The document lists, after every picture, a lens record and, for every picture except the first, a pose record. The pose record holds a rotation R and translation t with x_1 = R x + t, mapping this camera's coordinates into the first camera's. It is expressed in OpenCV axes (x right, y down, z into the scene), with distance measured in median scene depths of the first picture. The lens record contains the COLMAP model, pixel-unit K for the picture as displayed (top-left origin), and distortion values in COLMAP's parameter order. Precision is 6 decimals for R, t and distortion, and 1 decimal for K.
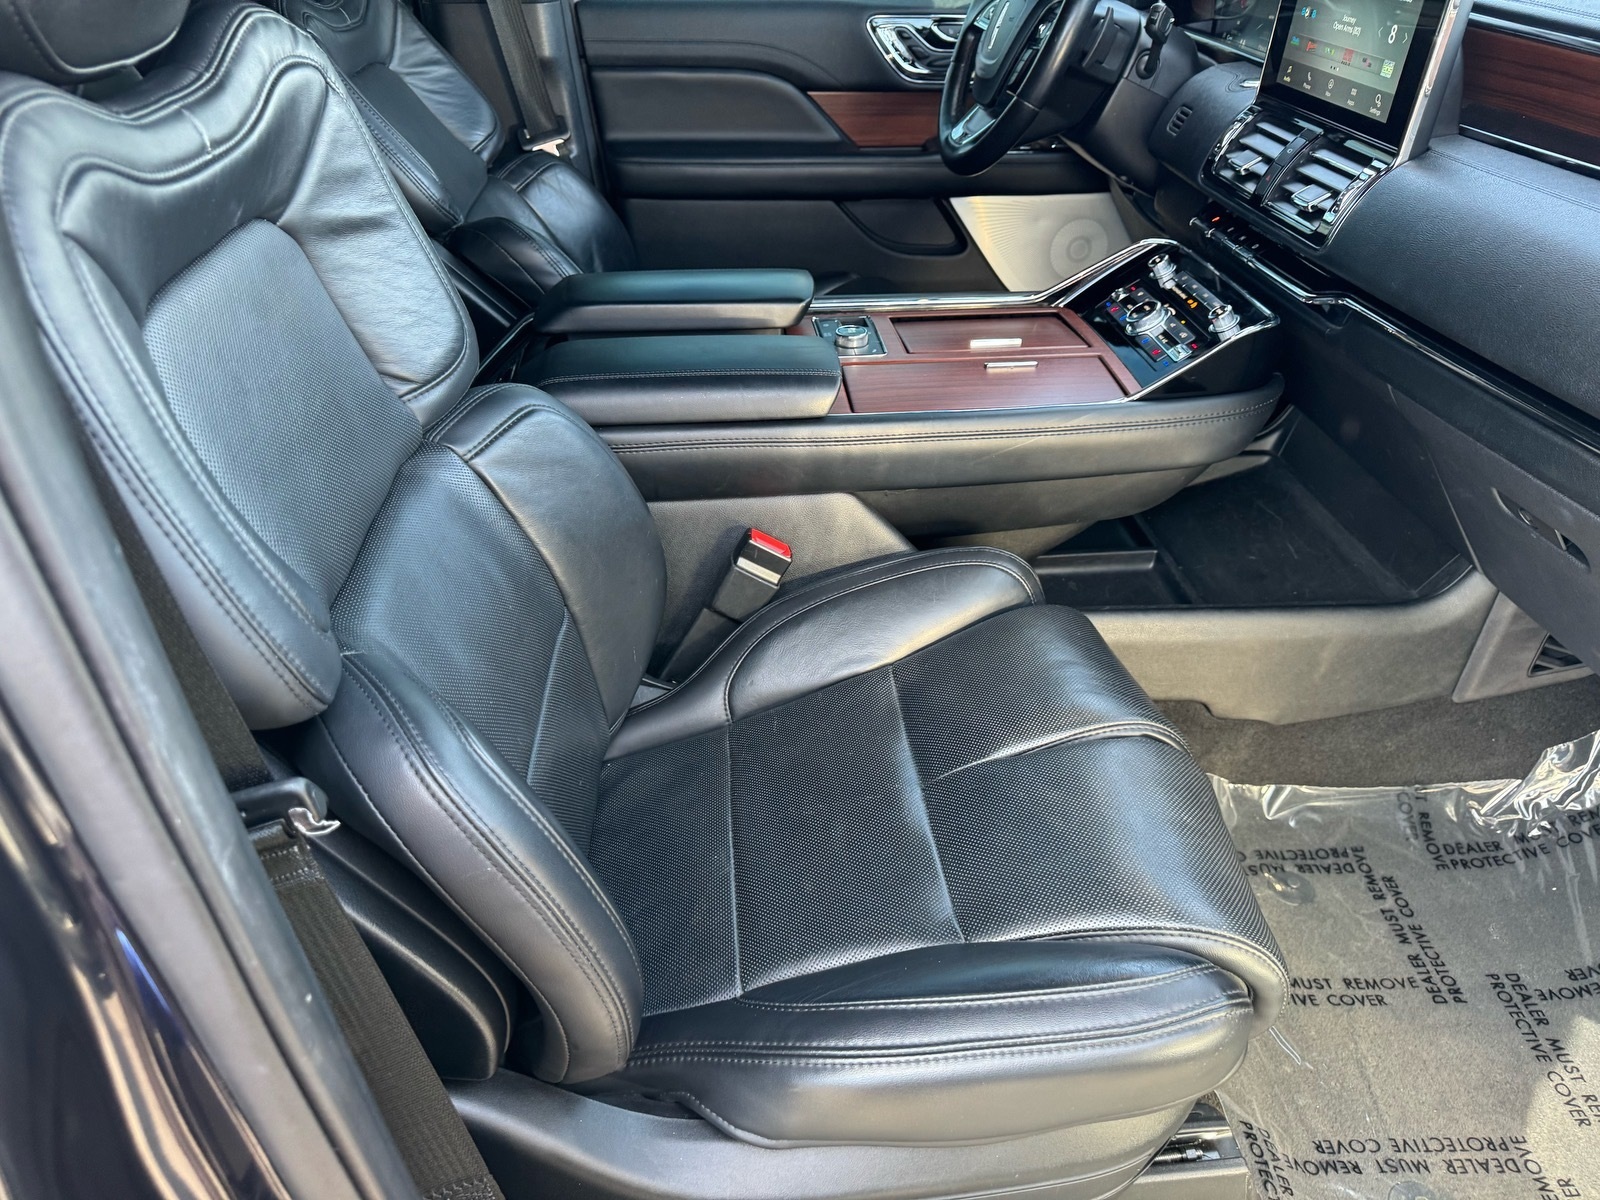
lens RADIAL K [[1102.4, 0, 799.8], [0, 1102.4, 604.4], [0, 0, 1]] dist [-0.056286, 0.005137]
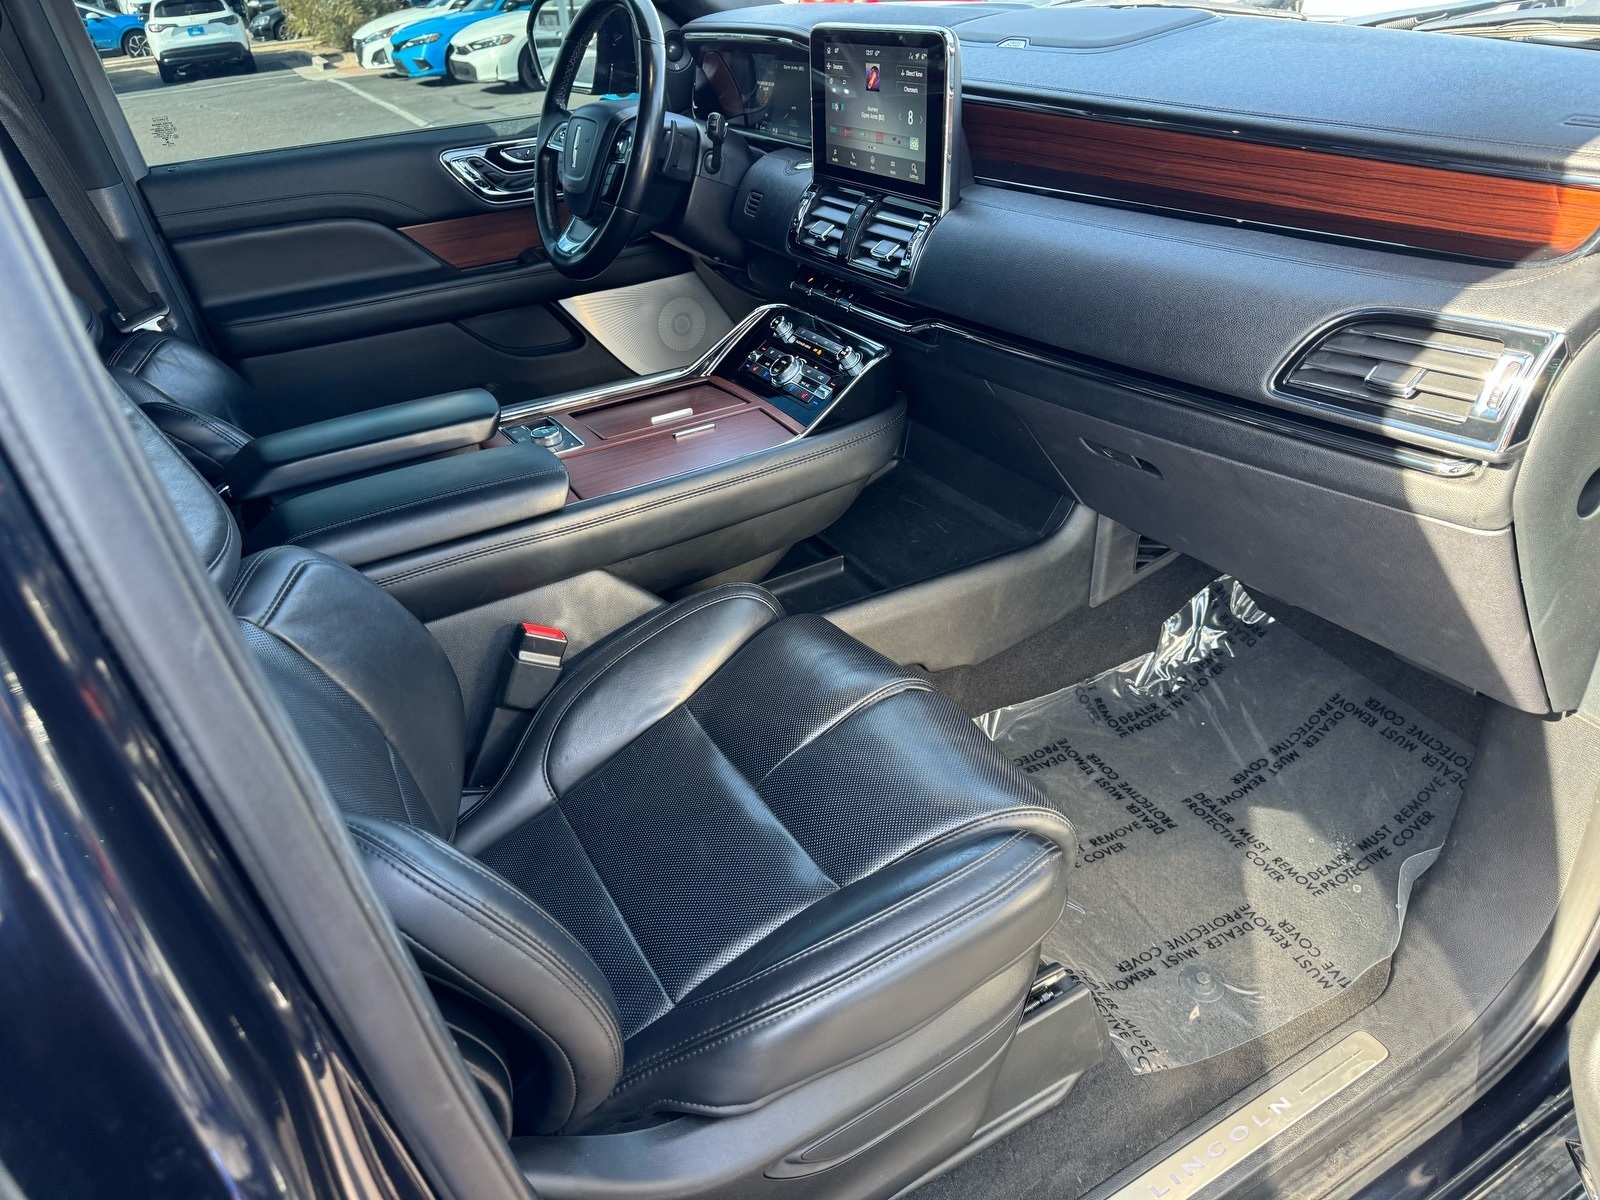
lens RADIAL K [[1116.8, 0, 800.0], [0, 1116.8, 600.0], [0, 0, 1]] dist [0.007010, -0.132961]
pose [[0.900489, -0.263073, 0.346284, -0.167417], [0.288523, 0.957194, -0.023102, 0.013486], [-0.325384, 0.120714, 0.937845, -0.131417]]
